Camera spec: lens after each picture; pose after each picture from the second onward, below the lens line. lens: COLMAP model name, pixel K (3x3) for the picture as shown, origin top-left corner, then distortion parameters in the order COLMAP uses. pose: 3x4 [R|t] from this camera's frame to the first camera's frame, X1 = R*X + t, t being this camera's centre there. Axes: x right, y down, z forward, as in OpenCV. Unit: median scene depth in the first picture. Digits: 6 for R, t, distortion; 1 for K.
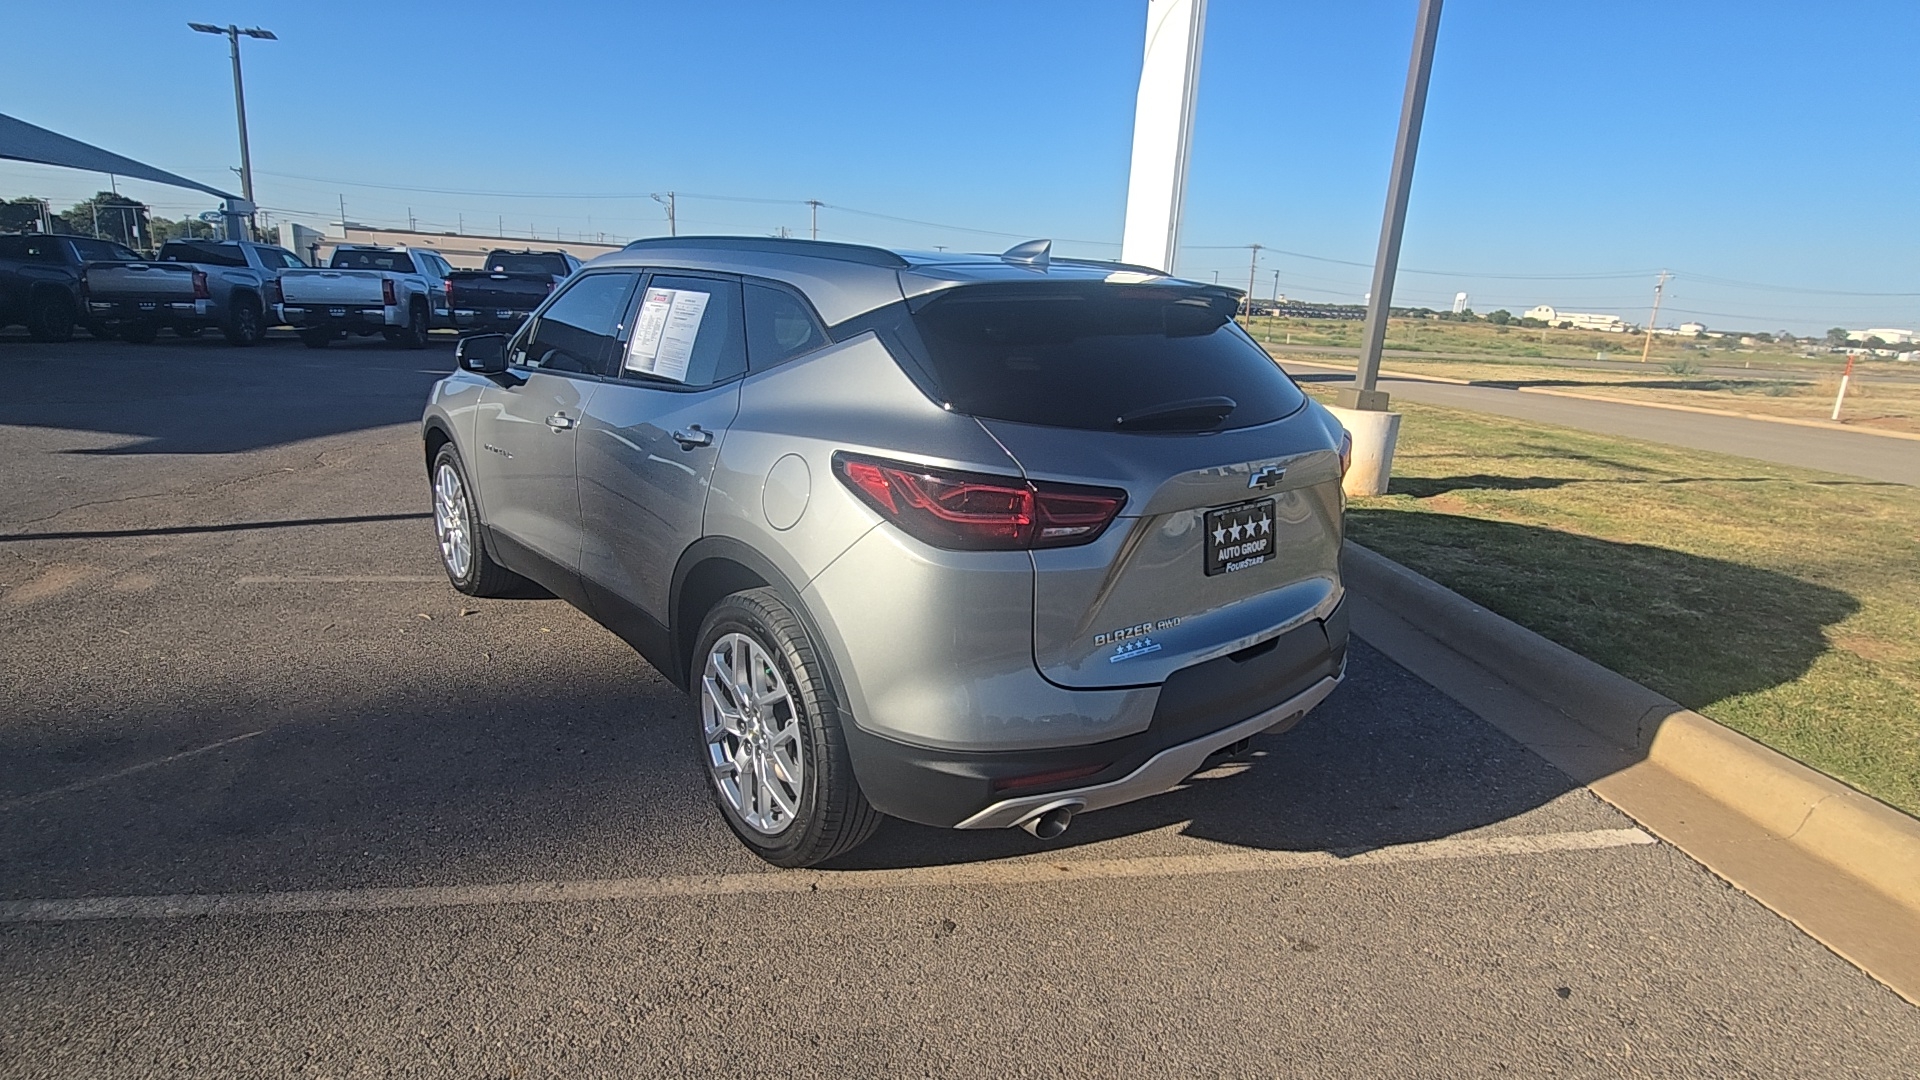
lens RADIAL K [[956.4, 0, 959.4], [0, 956.4, 545.1], [0, 0, 1]] dist [-0.001121, -0.000632]
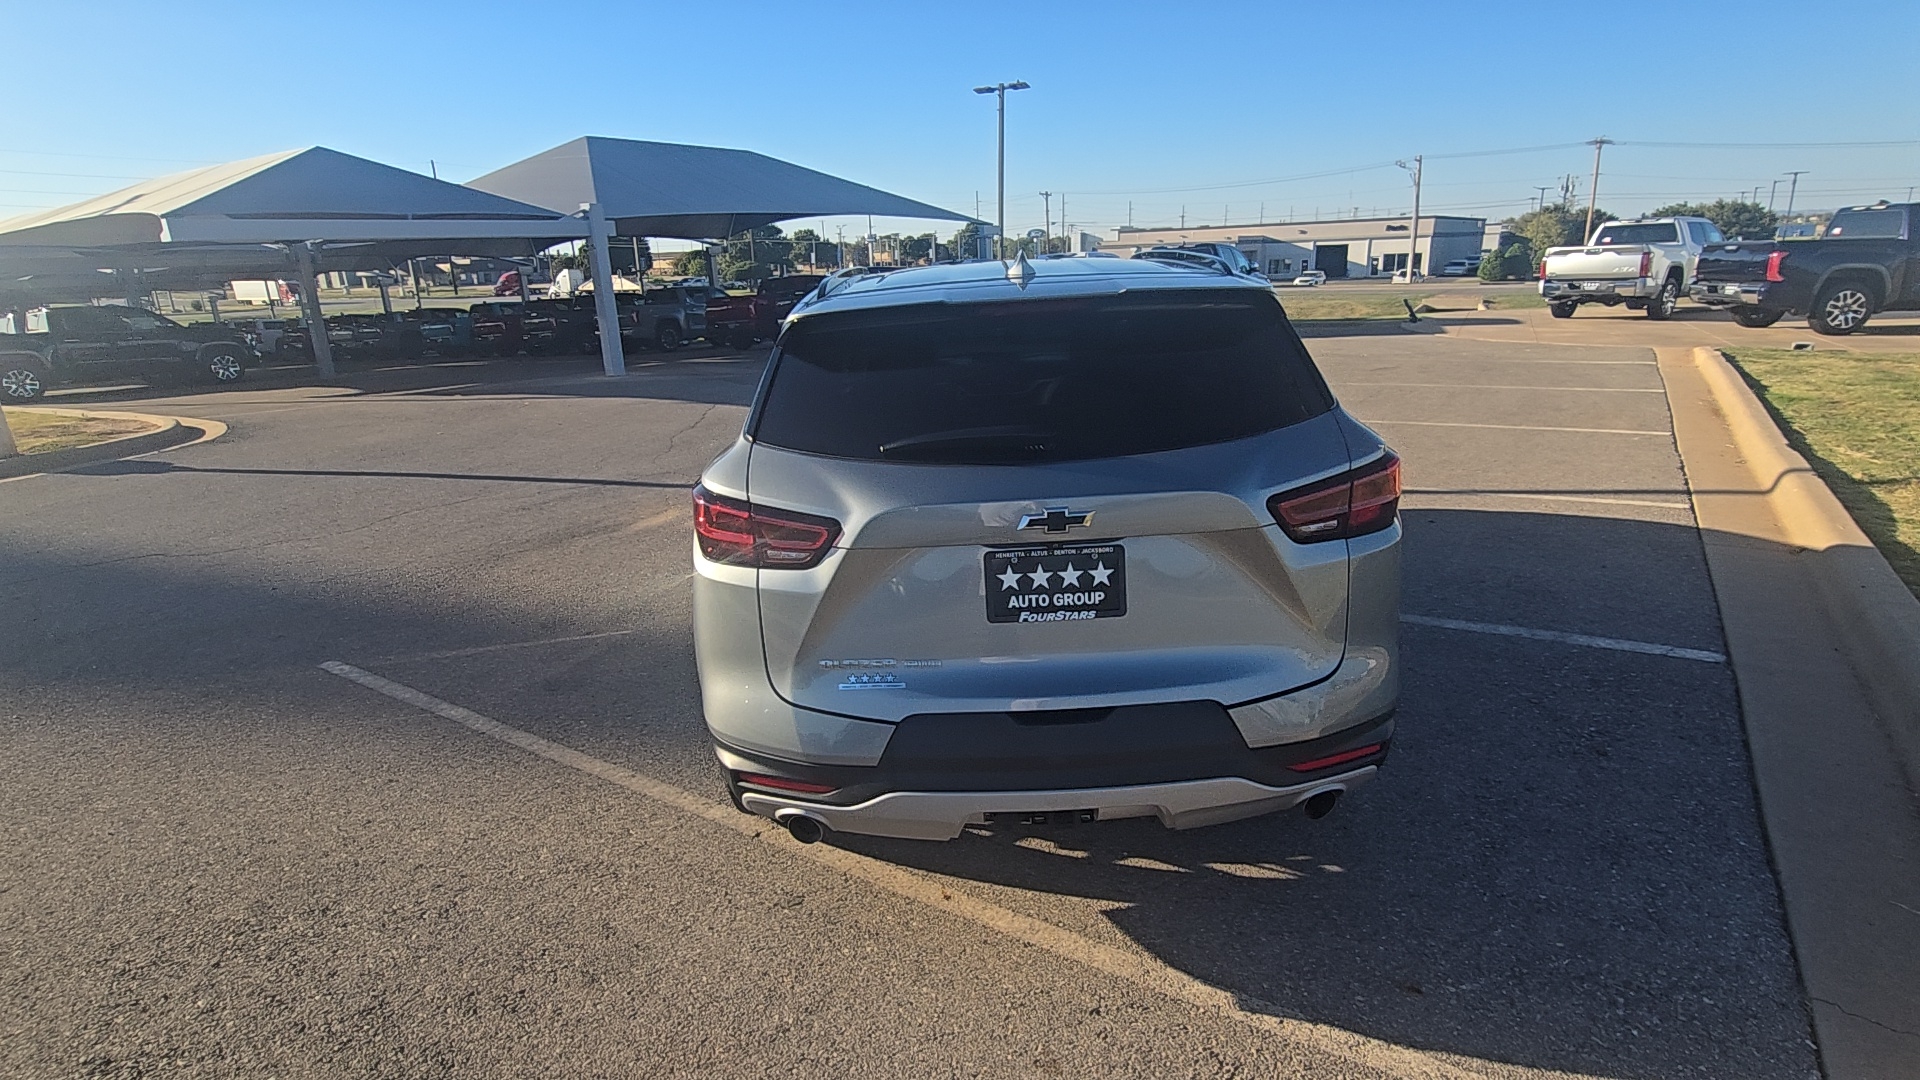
lens RADIAL K [[965.1, 0, 960.0], [0, 965.1, 540.0], [0, 0, 1]] dist [-0.002304, 0.000174]
pose [[0.750727, 0.101008, -0.652844, 0.629365], [-0.091463, 0.994616, 0.048711, -0.066436], [0.654250, 0.023142, 0.755924, 0.215141]]
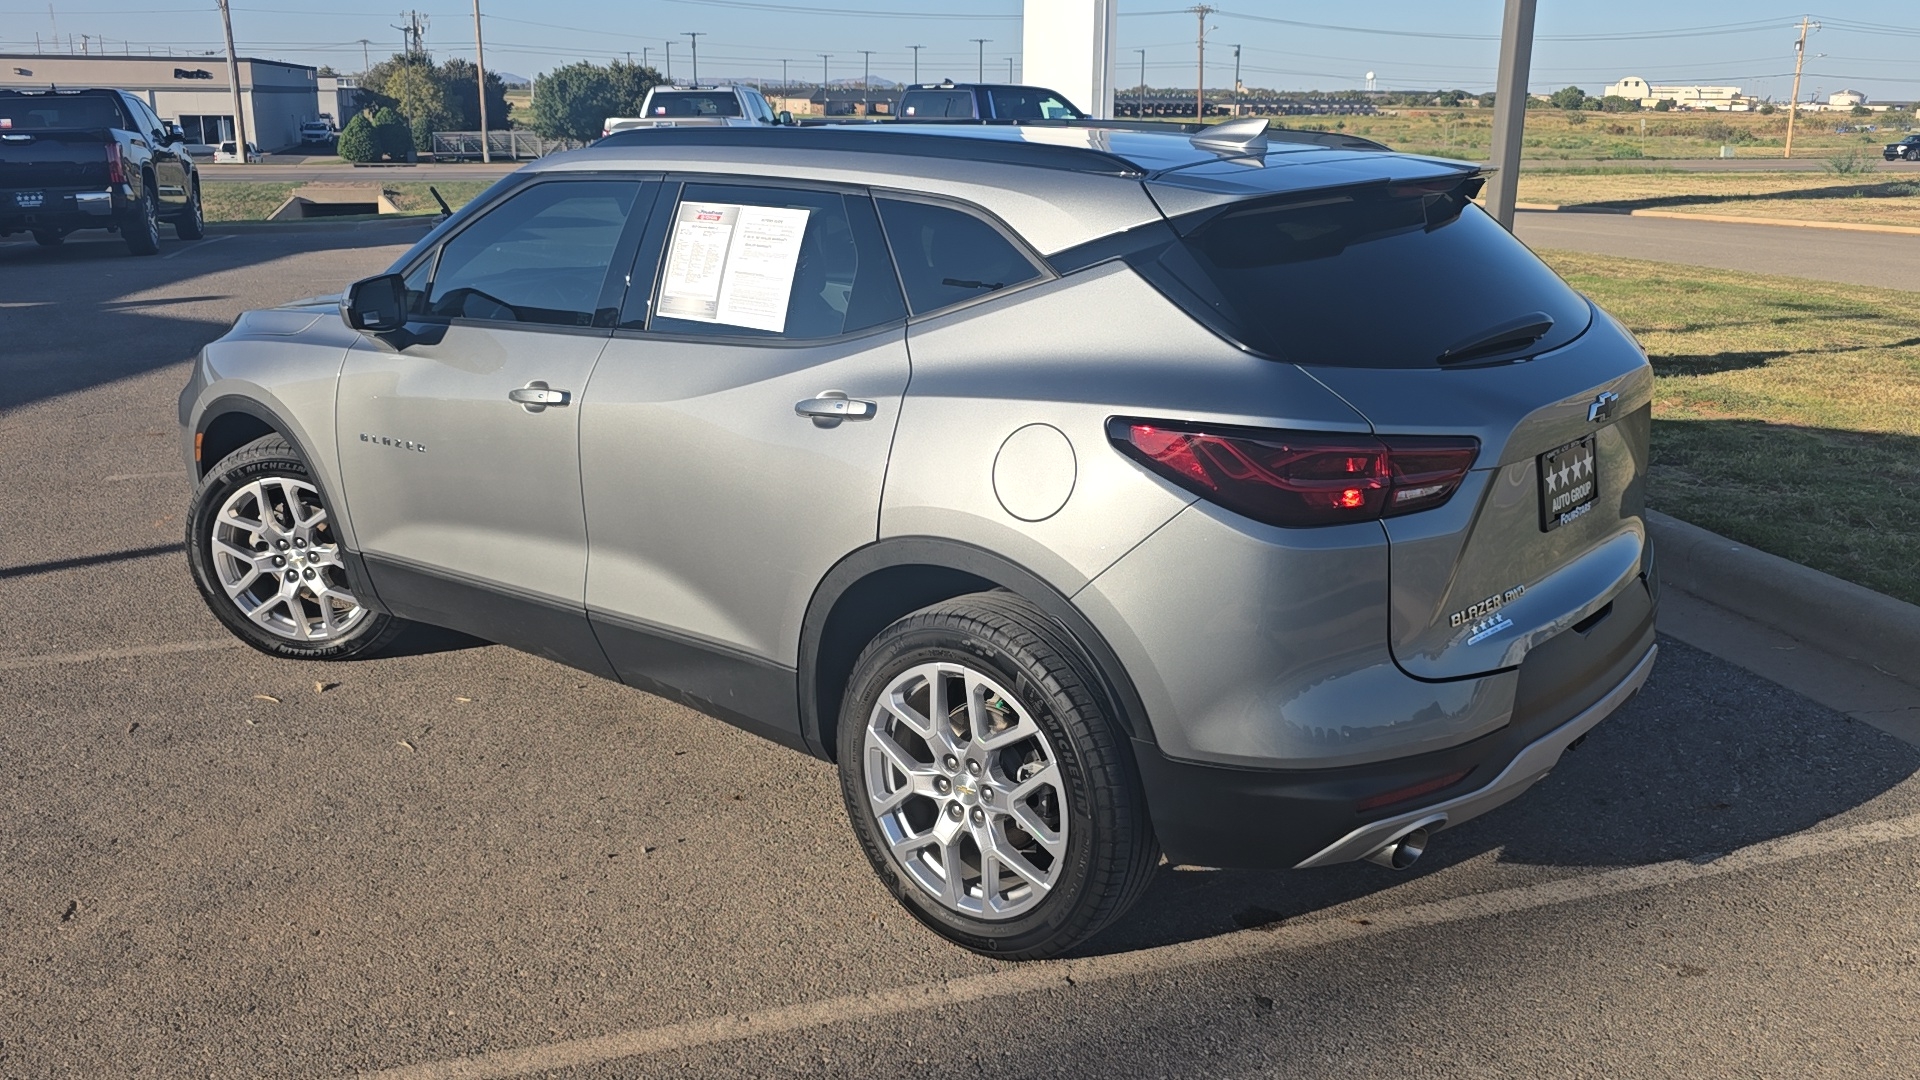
lens RADIAL K [[1560.6, 0, 944.3], [0, 1560.6, 524.5], [0, 0, 1]] dist [0.034069, -0.060015]
pose [[0.988545, -0.087213, 0.123177, -0.307734], [0.086327, 0.996188, 0.012526, -0.026612], [-0.123800, -0.001749, 0.992306, -0.193791]]
